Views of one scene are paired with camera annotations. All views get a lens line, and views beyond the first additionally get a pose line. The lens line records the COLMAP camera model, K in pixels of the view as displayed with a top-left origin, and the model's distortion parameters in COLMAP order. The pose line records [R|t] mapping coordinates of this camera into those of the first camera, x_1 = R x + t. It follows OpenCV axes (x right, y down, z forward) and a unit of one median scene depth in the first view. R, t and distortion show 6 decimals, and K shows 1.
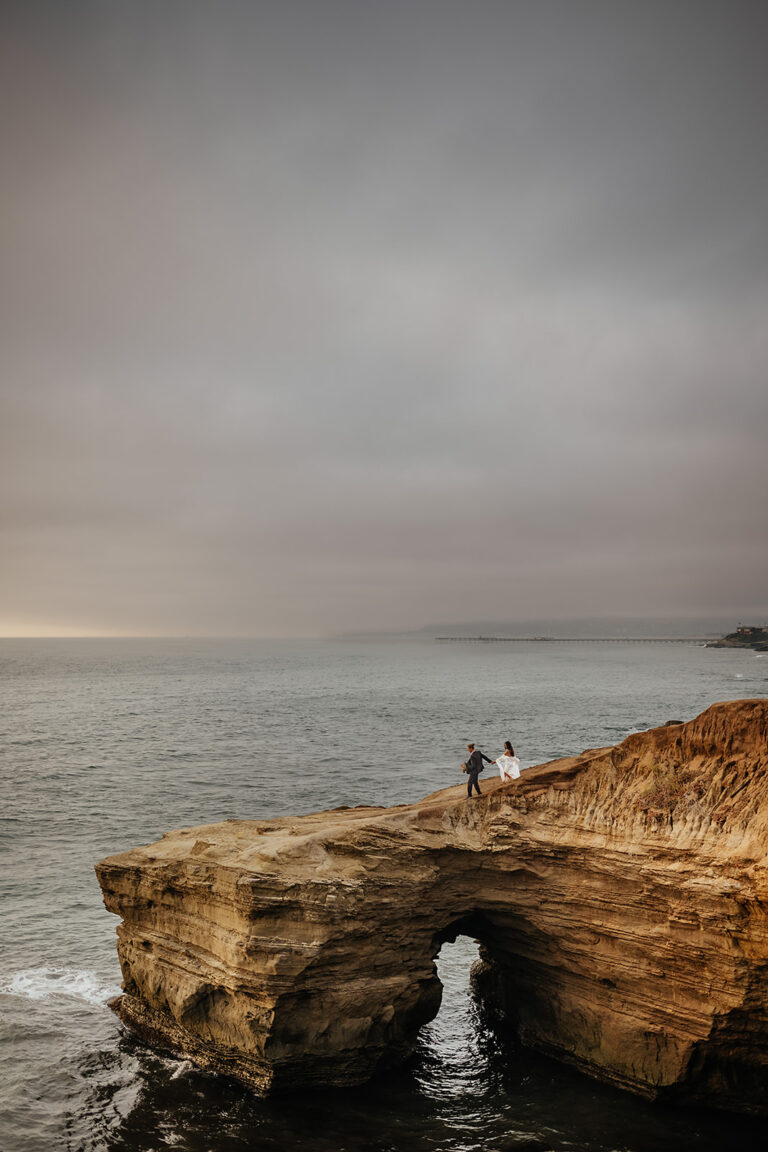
lens RADIAL K [[1154.3, 0, 381.4], [0, 1154.3, 574.4], [0, 0, 1]] dist [-0.030103, 0.000000]
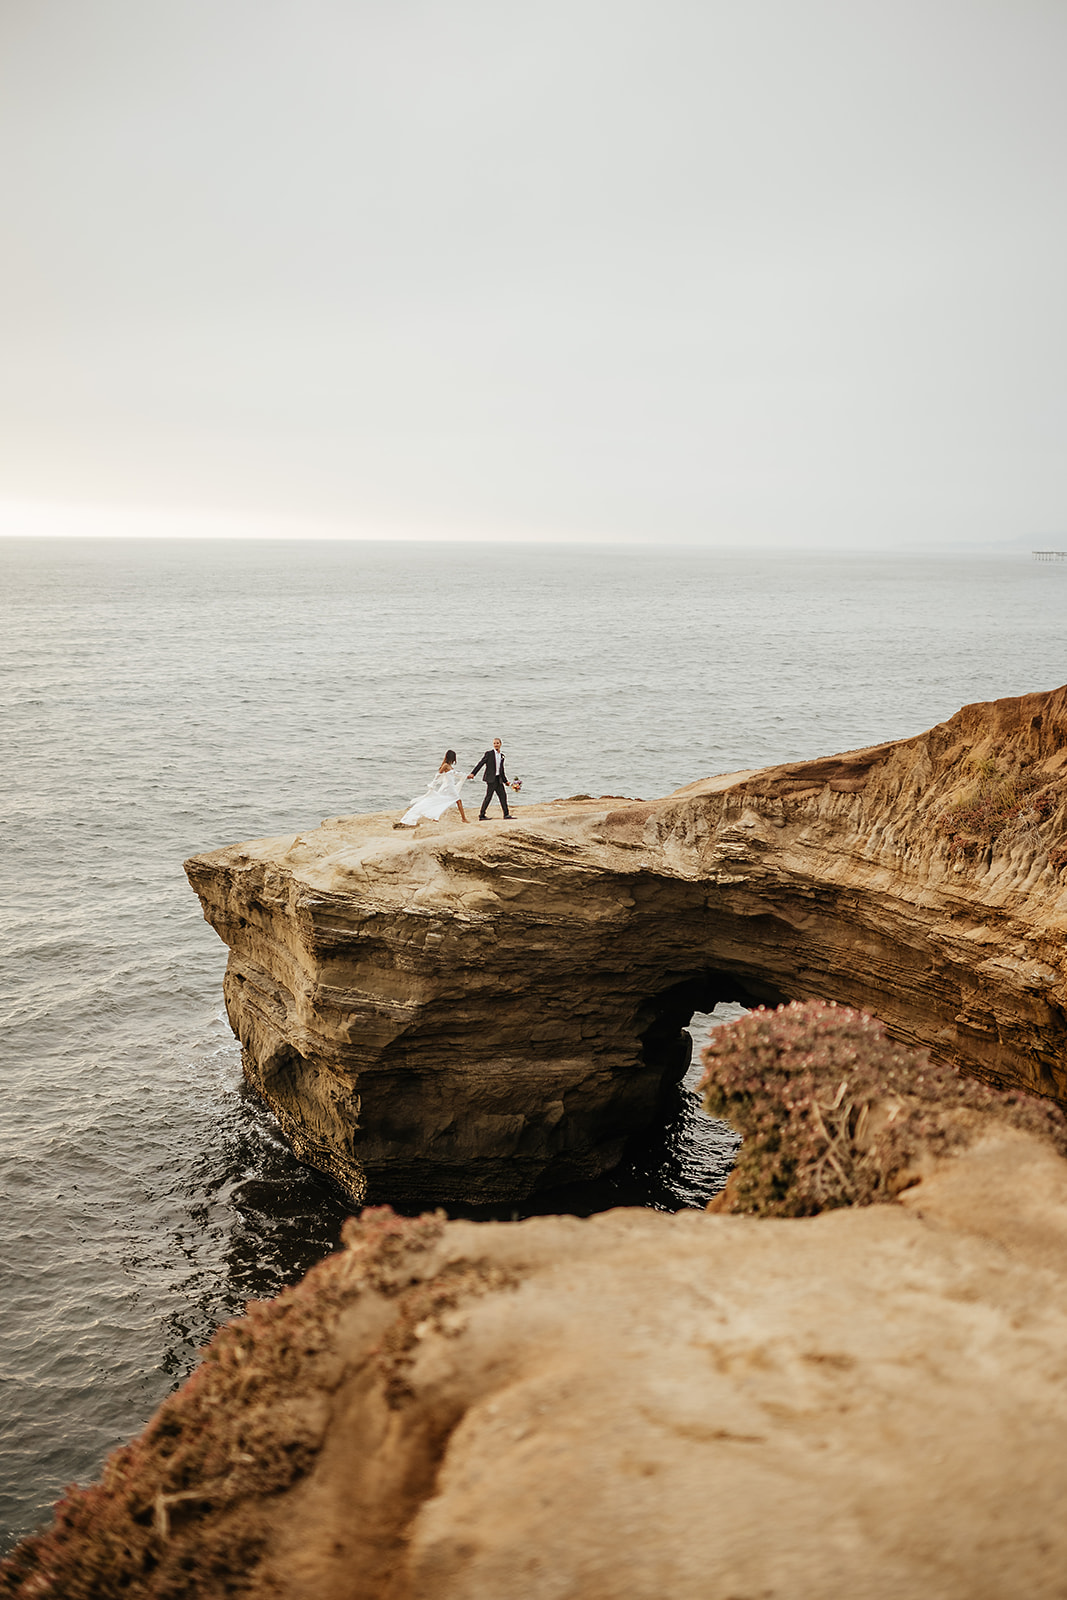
lens RADIAL K [[1603.2, 0, 535.9], [0, 1603.2, 805.7], [0, 0, 1]] dist [-0.030103, 0.000000]
pose [[0.966552, 0.057589, -0.249922, 0.221345], [-0.002887, 0.976846, 0.213925, 0.016651], [0.256455, -0.206048, 0.944339, 0.176845]]
